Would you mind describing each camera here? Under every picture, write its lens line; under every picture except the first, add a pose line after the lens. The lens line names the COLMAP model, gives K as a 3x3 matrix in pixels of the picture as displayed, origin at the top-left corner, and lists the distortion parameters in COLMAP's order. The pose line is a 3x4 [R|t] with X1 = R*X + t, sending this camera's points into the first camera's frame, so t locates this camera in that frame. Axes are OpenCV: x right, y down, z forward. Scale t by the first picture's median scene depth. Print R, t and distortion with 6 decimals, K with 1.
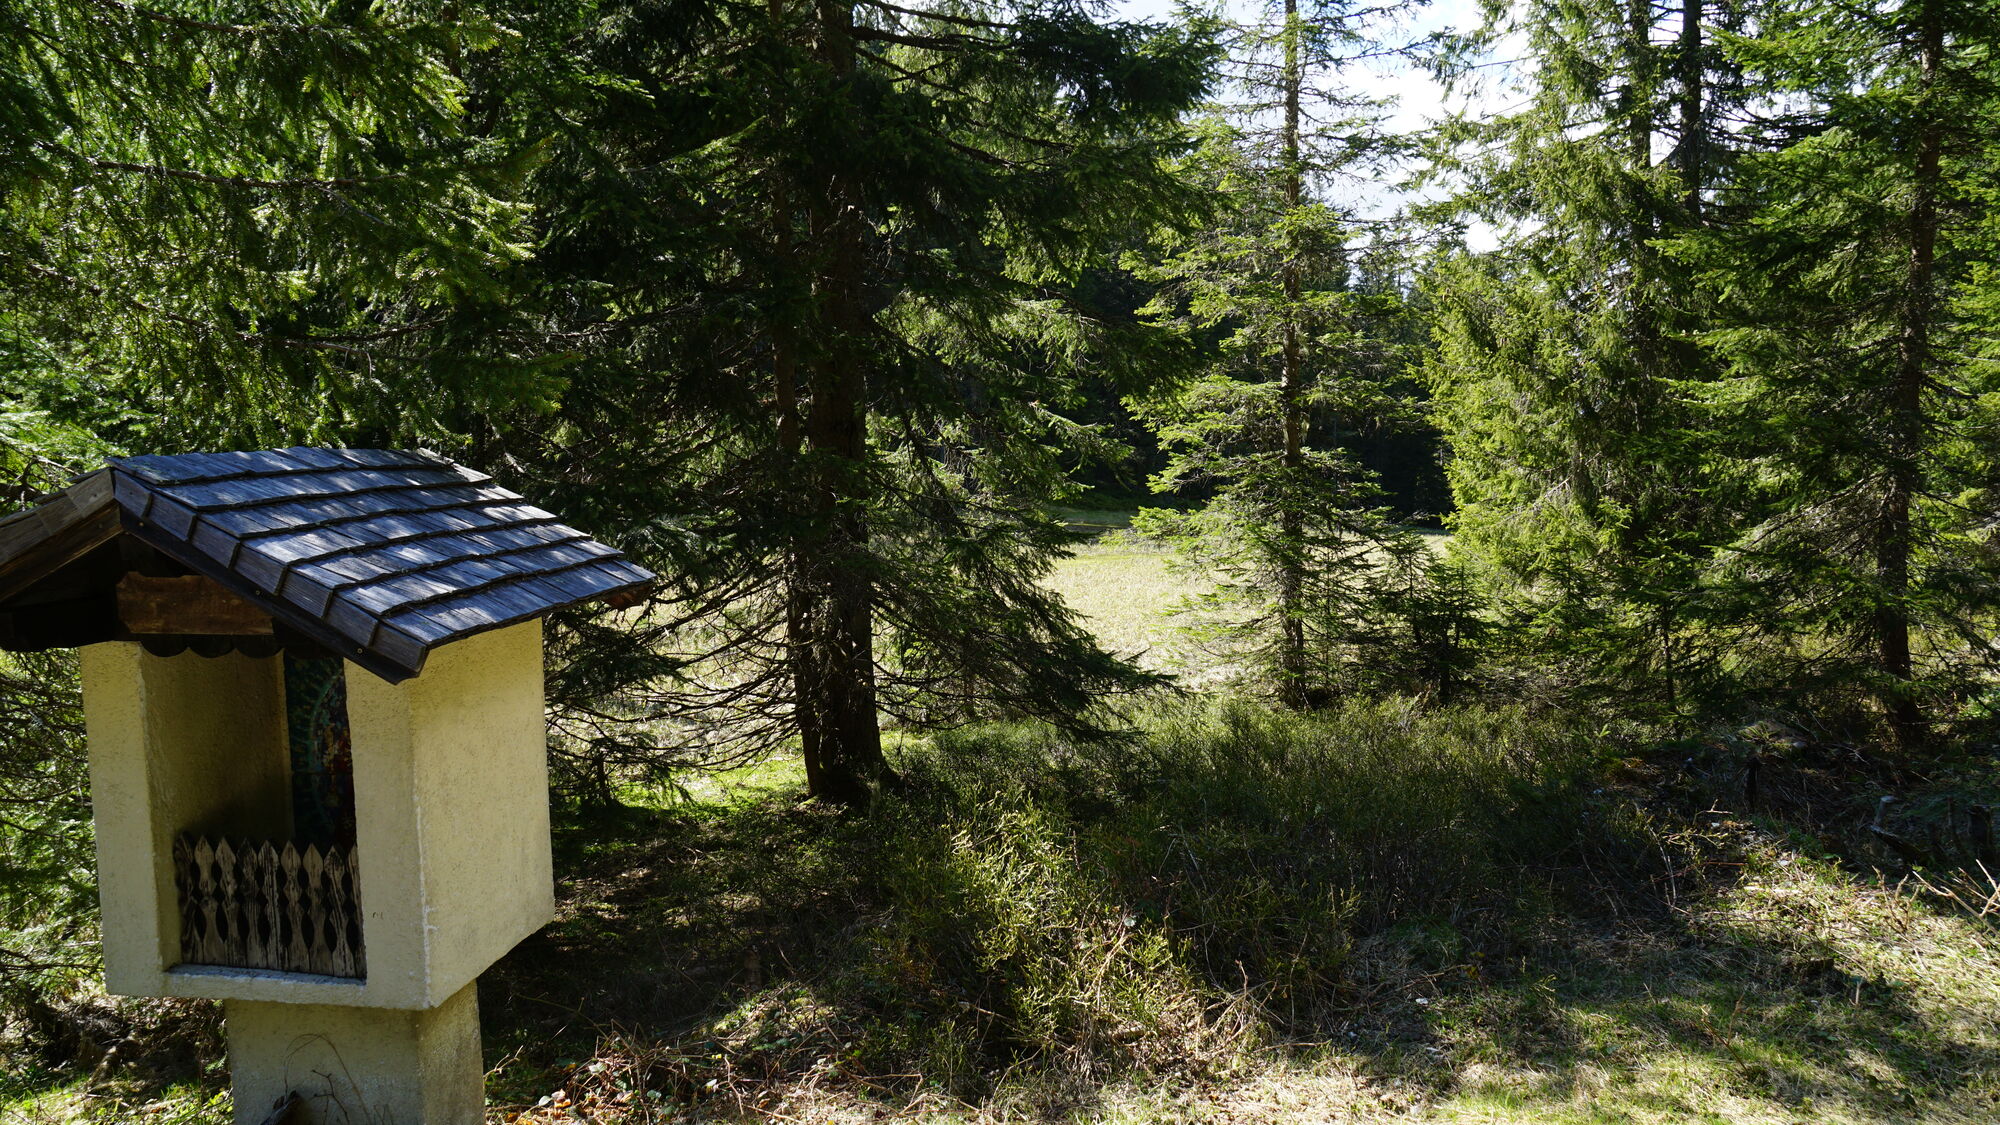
lens RADIAL K [[1389.2, 0, 1004.6], [0, 1389.2, 558.3], [0, 0, 1]] dist [-0.039788, 0.001716]
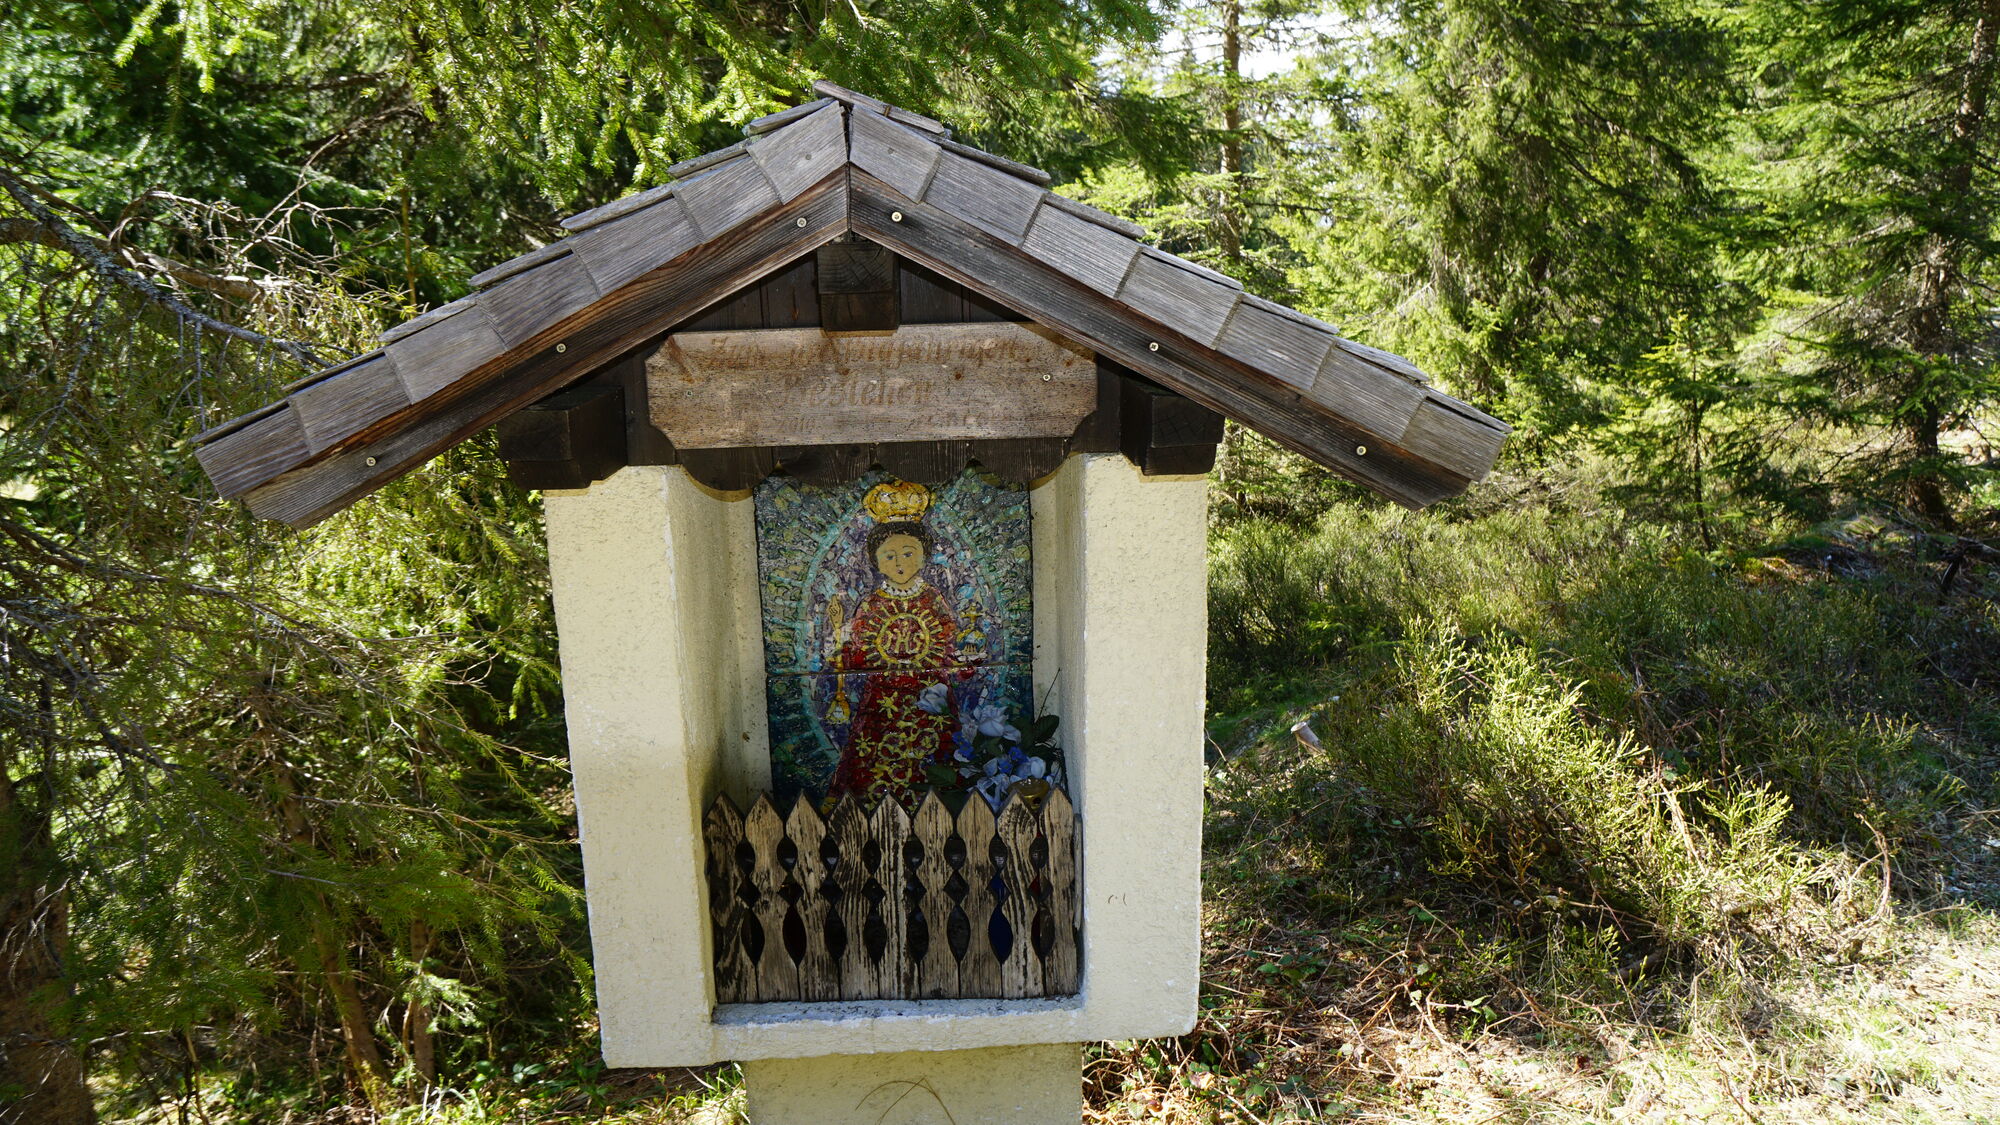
lens RADIAL K [[1389.2, 0, 998.5], [0, 1389.2, 571.0], [0, 0, 1]] dist [-0.039788, 0.001716]
pose [[0.976215, -0.049616, 0.211051, -0.606377], [0.020713, 0.990352, 0.137014, 0.028851], [-0.215813, -0.129384, 0.967825, 0.418603]]
